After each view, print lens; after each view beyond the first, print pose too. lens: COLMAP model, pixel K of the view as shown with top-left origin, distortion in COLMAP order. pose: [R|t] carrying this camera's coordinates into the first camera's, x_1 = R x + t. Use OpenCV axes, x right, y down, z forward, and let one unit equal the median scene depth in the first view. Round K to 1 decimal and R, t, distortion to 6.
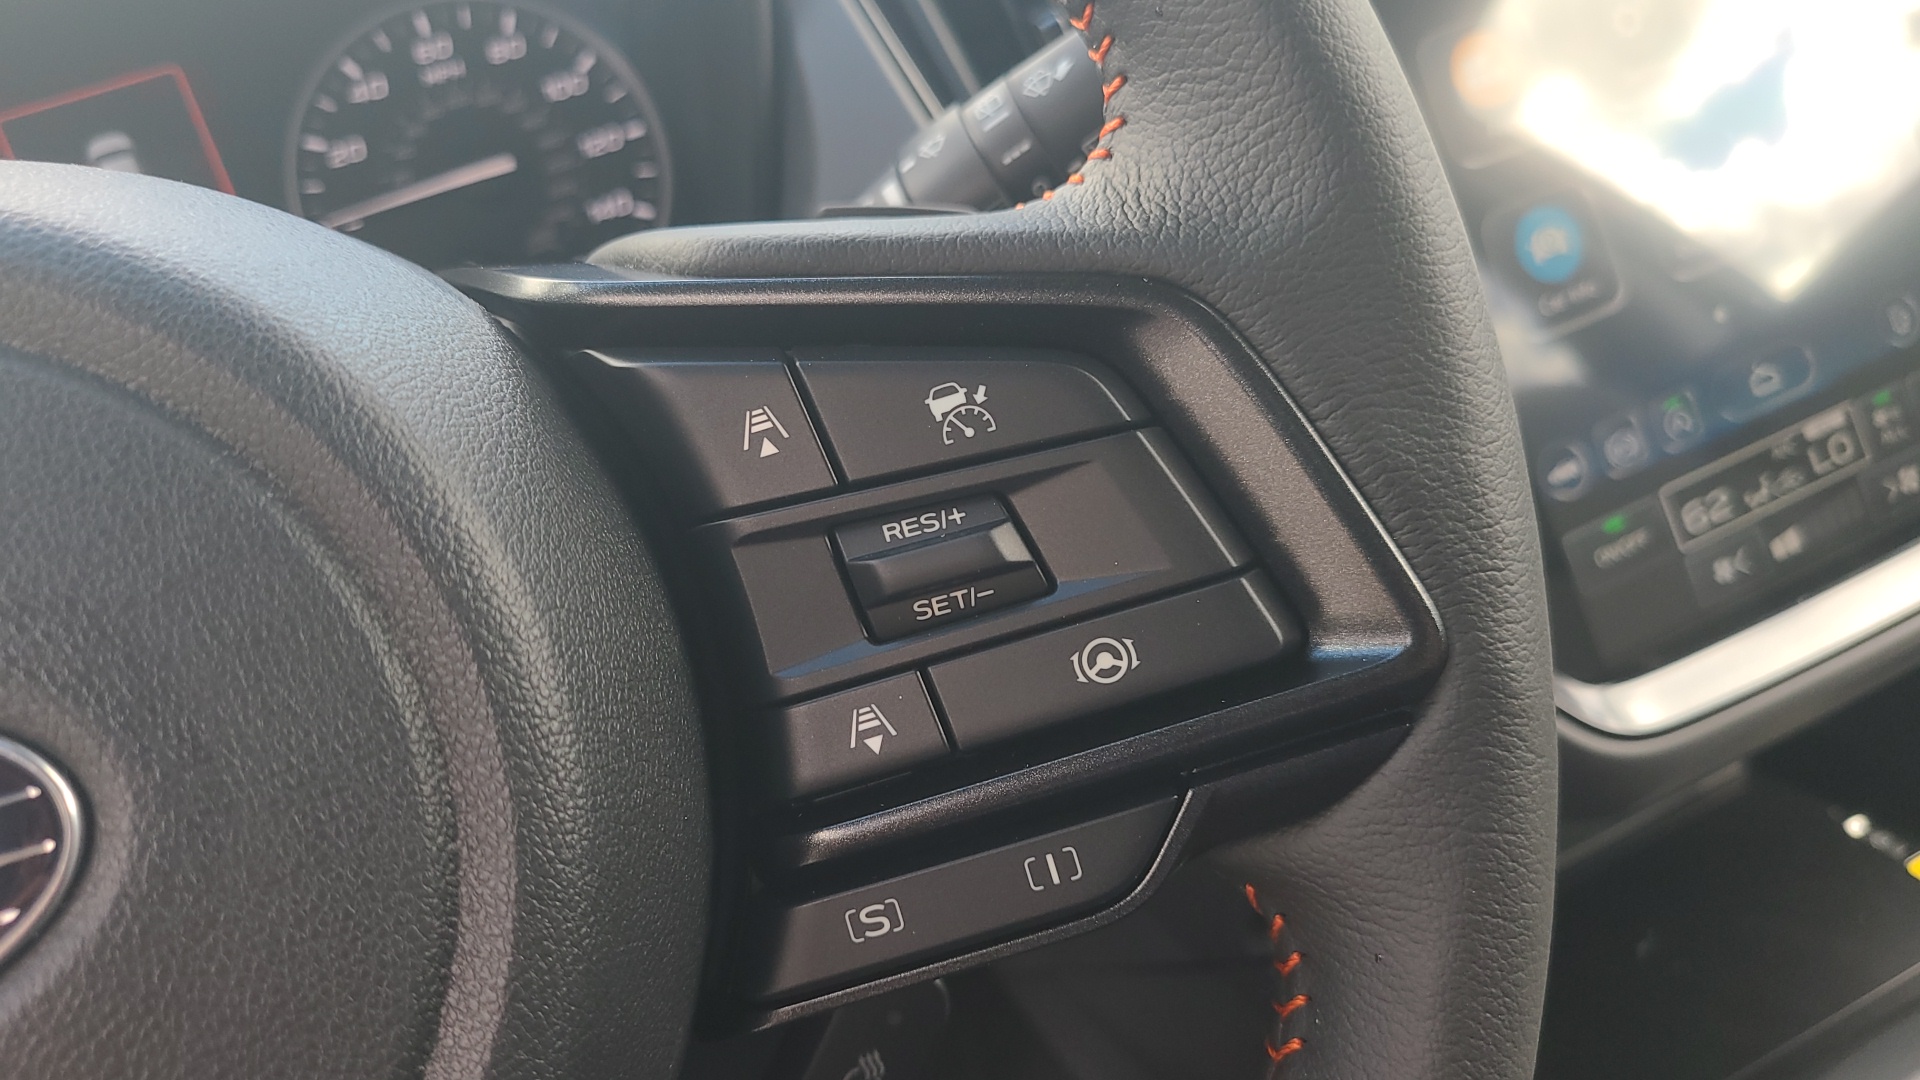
lens RADIAL K [[1514.6, 0, 961.9], [0, 1514.6, 490.4], [0, 0, 1]] dist [0.002120, 0.001116]
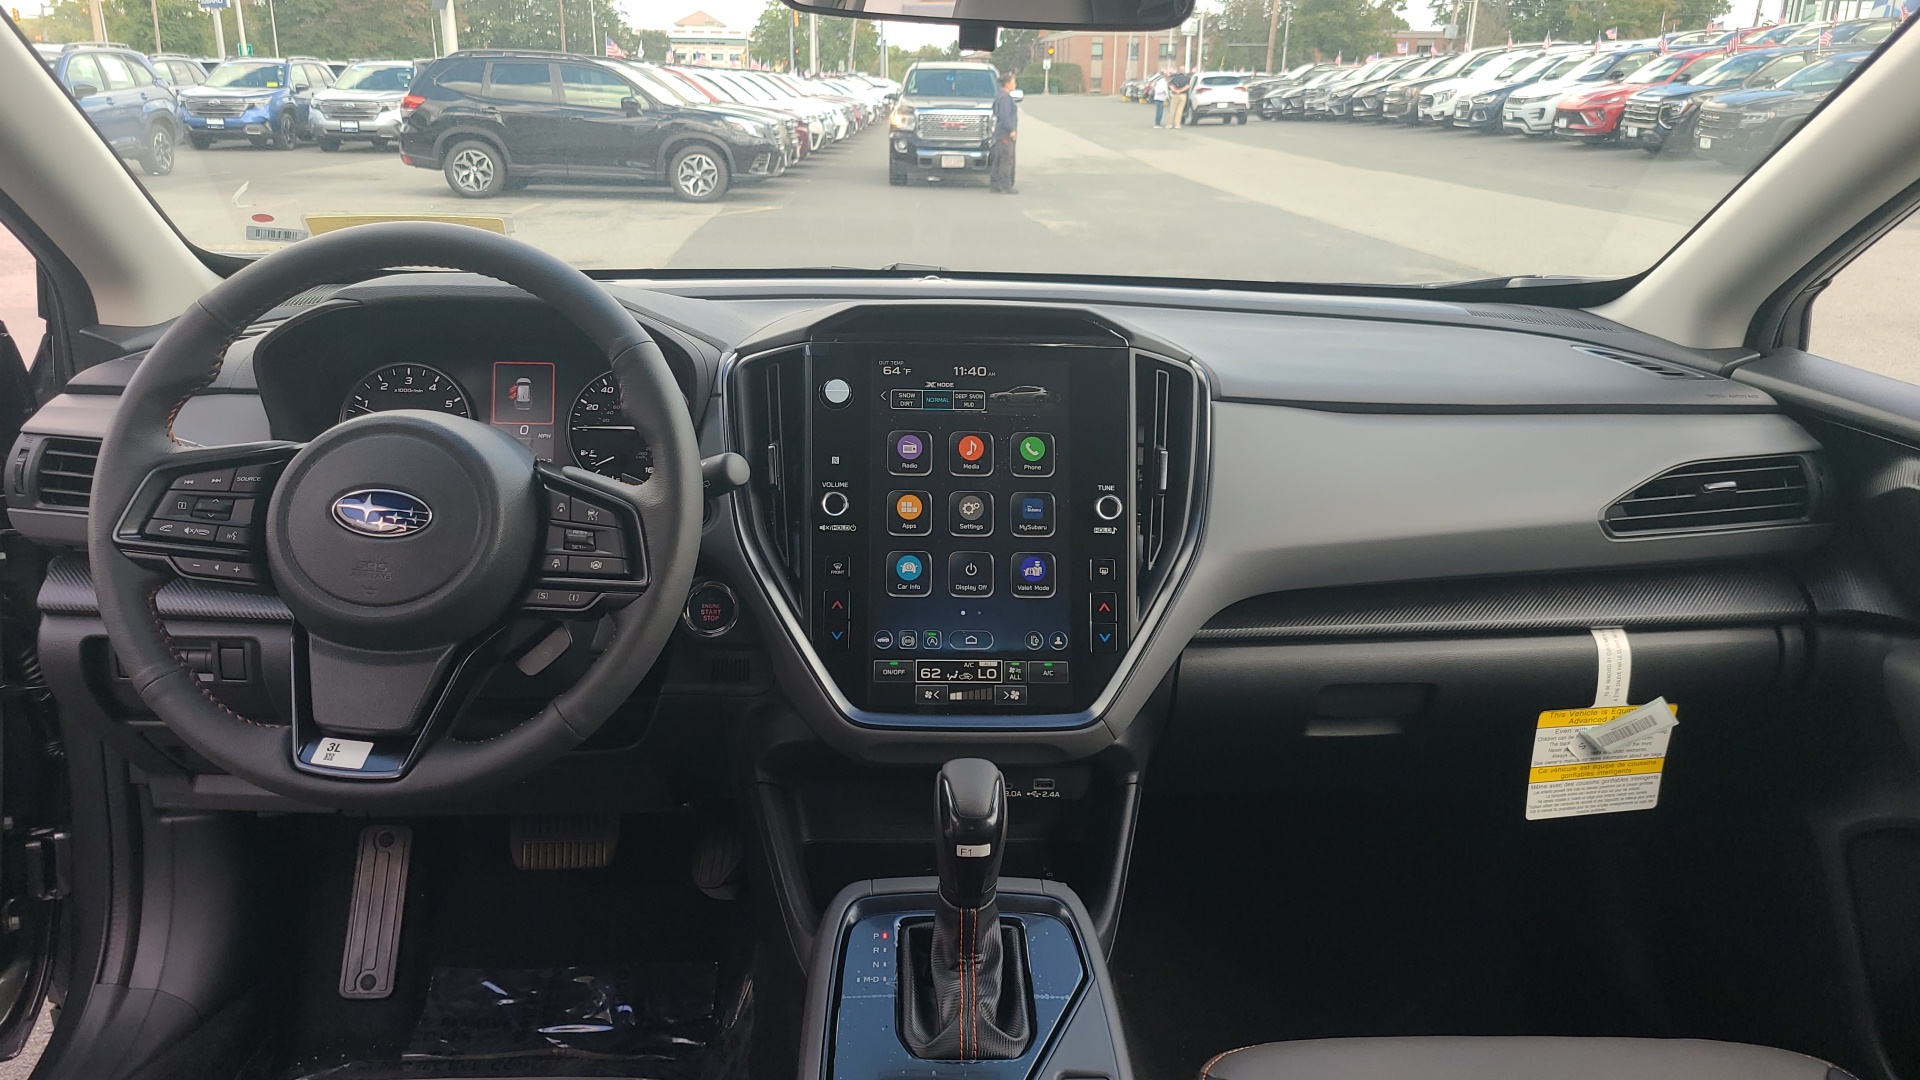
lens RADIAL K [[1408.1, 0, 960.0], [0, 1408.1, 540.0], [0, 0, 1]] dist [0.016210, -0.001762]
pose [[0.912021, 0.339909, -0.229522, 1.038132], [-0.368403, 0.924884, -0.094177, 0.010476], [0.180270, 0.170448, 0.968736, -1.585288]]
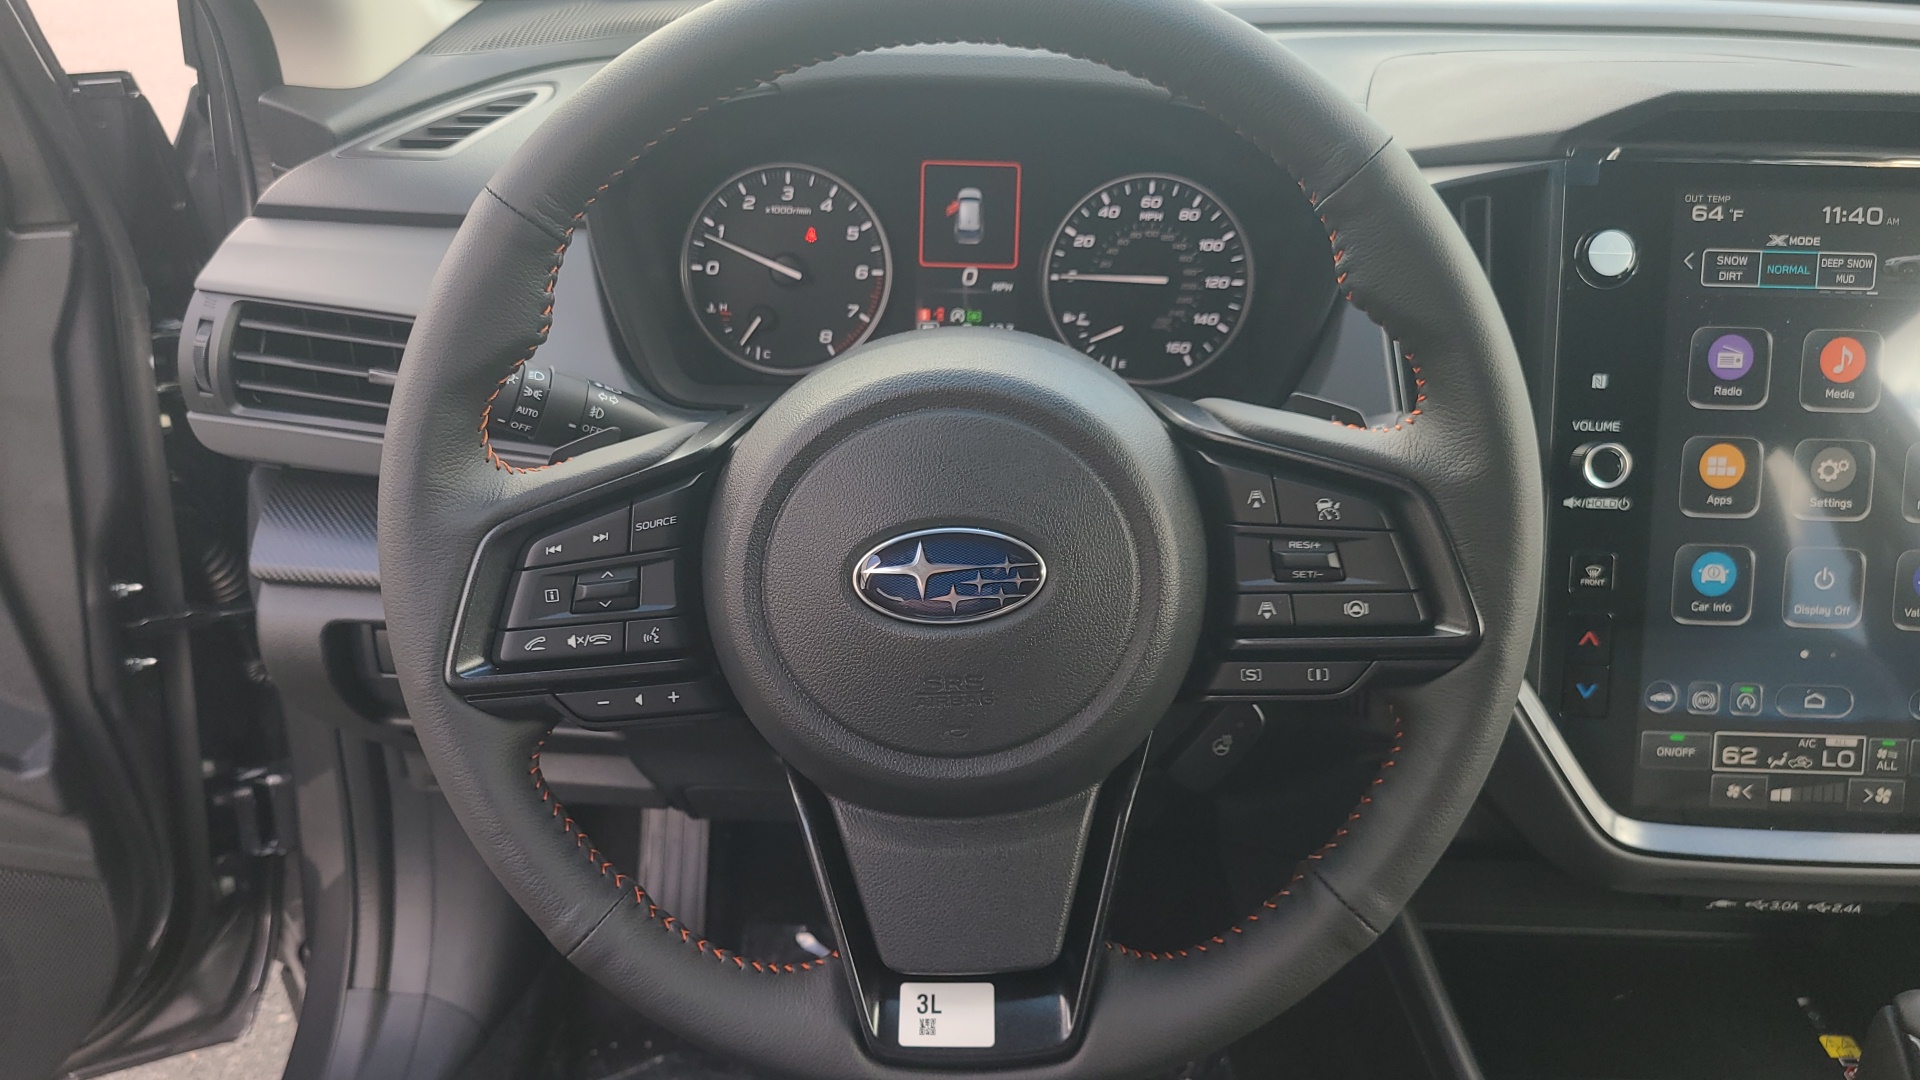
lens RADIAL K [[1456.2, 0, 960.0], [0, 1456.2, 540.0], [0, 0, 1]] dist [0.015755, 0.002572]
pose [[0.888100, 0.411253, -0.205303, -0.042231], [-0.388729, 0.910345, 0.141994, -0.095406], [0.245292, -0.046297, 0.968343, -0.753580]]
